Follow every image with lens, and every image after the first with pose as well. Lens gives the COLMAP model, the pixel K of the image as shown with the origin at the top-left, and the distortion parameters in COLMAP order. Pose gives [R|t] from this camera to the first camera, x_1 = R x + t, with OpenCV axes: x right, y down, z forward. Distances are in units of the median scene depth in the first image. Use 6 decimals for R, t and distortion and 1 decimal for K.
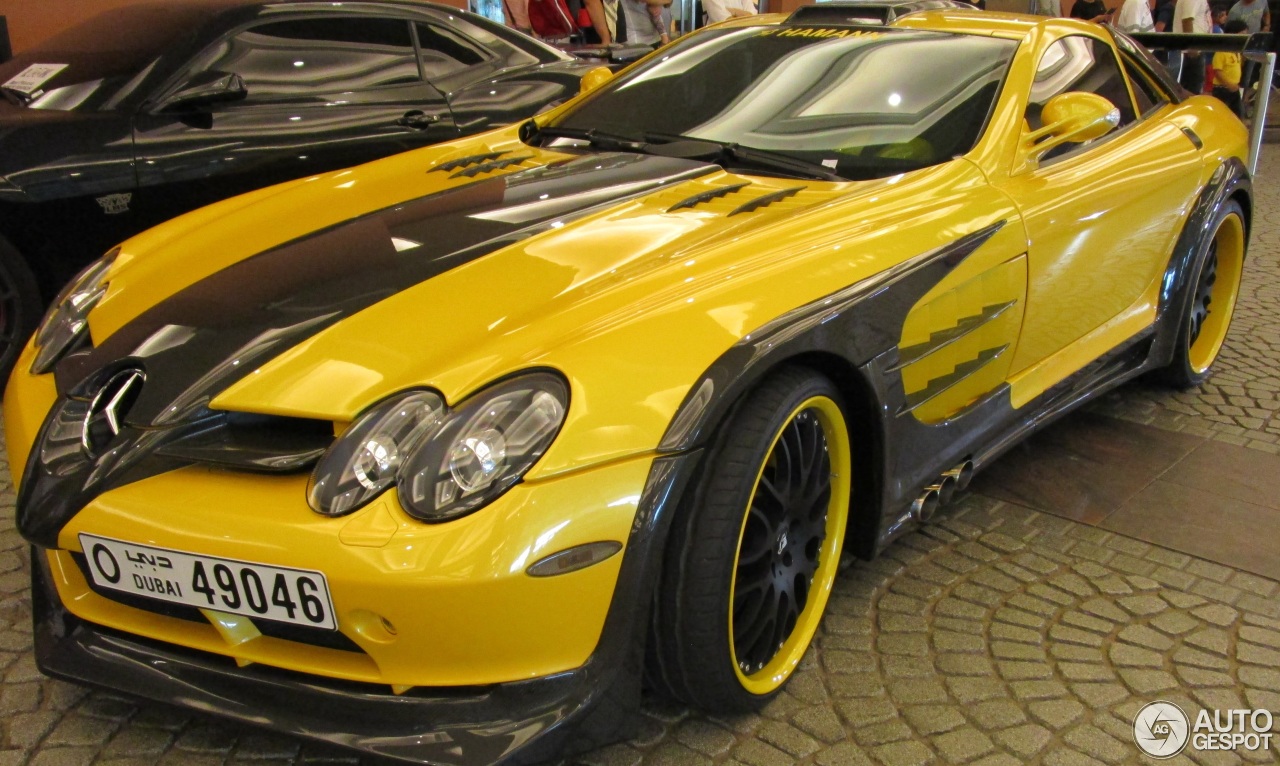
lens RADIAL K [[1176.1, 0, 639.2], [0, 1176.1, 388.3], [0, 0, 1]] dist [-0.030868, -0.015901]
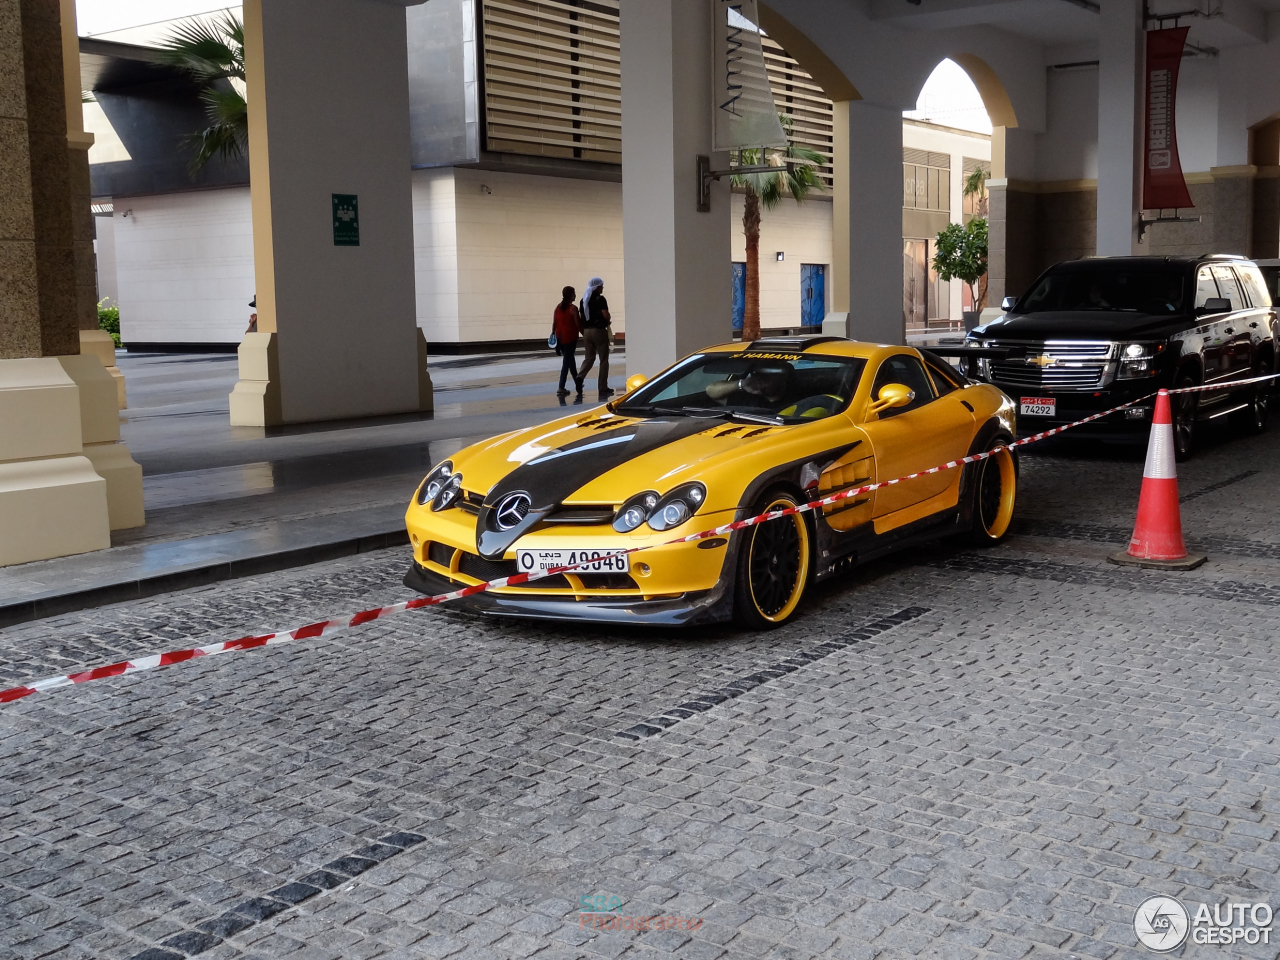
lens RADIAL K [[1454.2, 0, 637.3], [0, 1454.2, 480.2], [0, 0, 1]] dist [-0.003353, 0.000000]
pose [[0.994425, -0.019719, 0.103586, -0.444394], [0.038835, 0.981798, -0.185915, 0.478094], [-0.098035, 0.188901, 0.977090, -1.825829]]
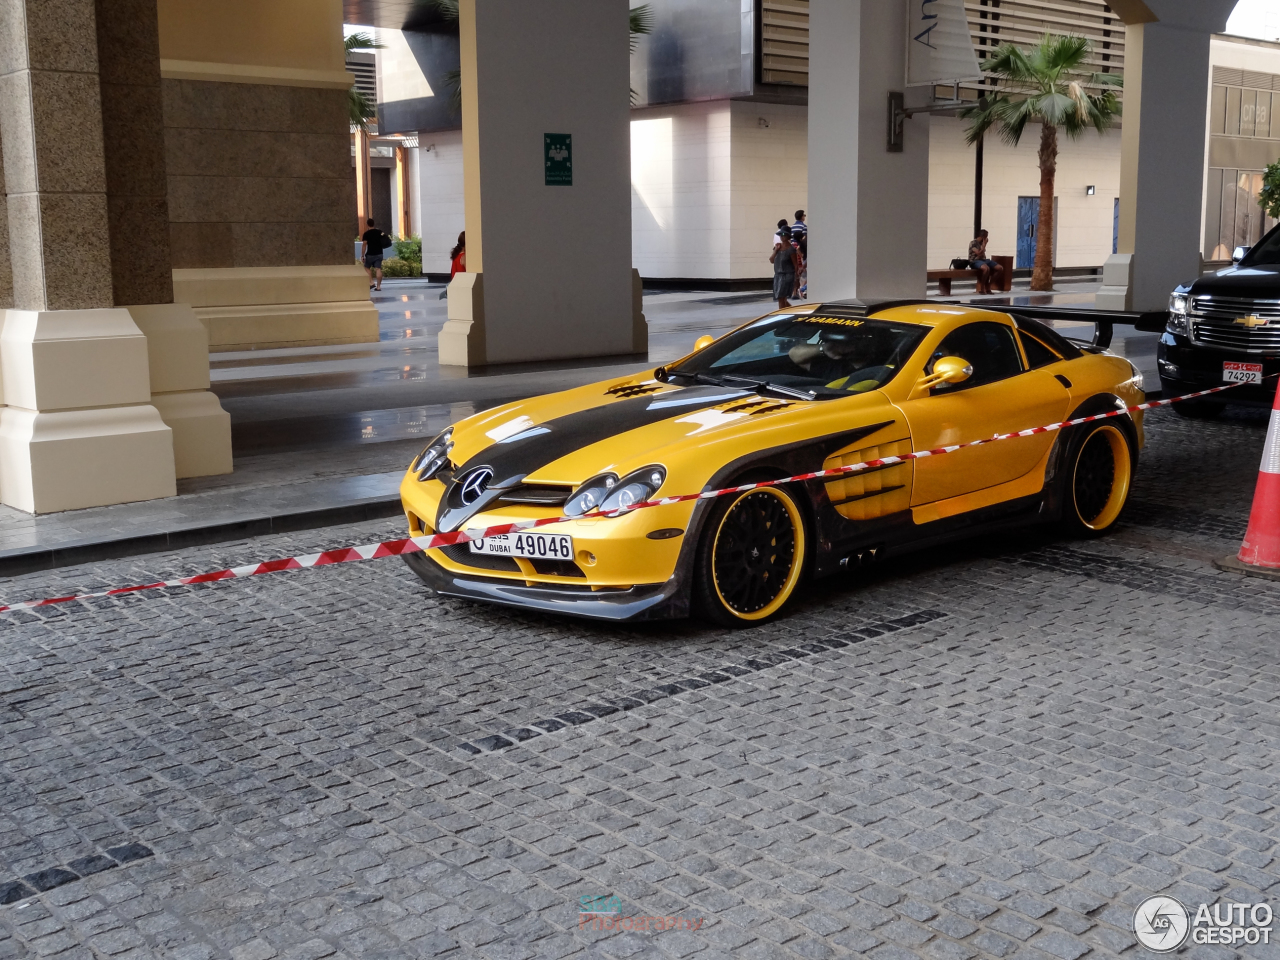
lens RADIAL K [[1454.2, 0, 643.6], [0, 1454.2, 473.9], [0, 0, 1]] dist [-0.003353, 0.000000]
pose [[0.992966, 0.020057, -0.116689, 0.203030], [-0.036896, 0.988891, -0.143988, 0.358216], [0.112505, 0.147281, 0.982675, -1.642450]]
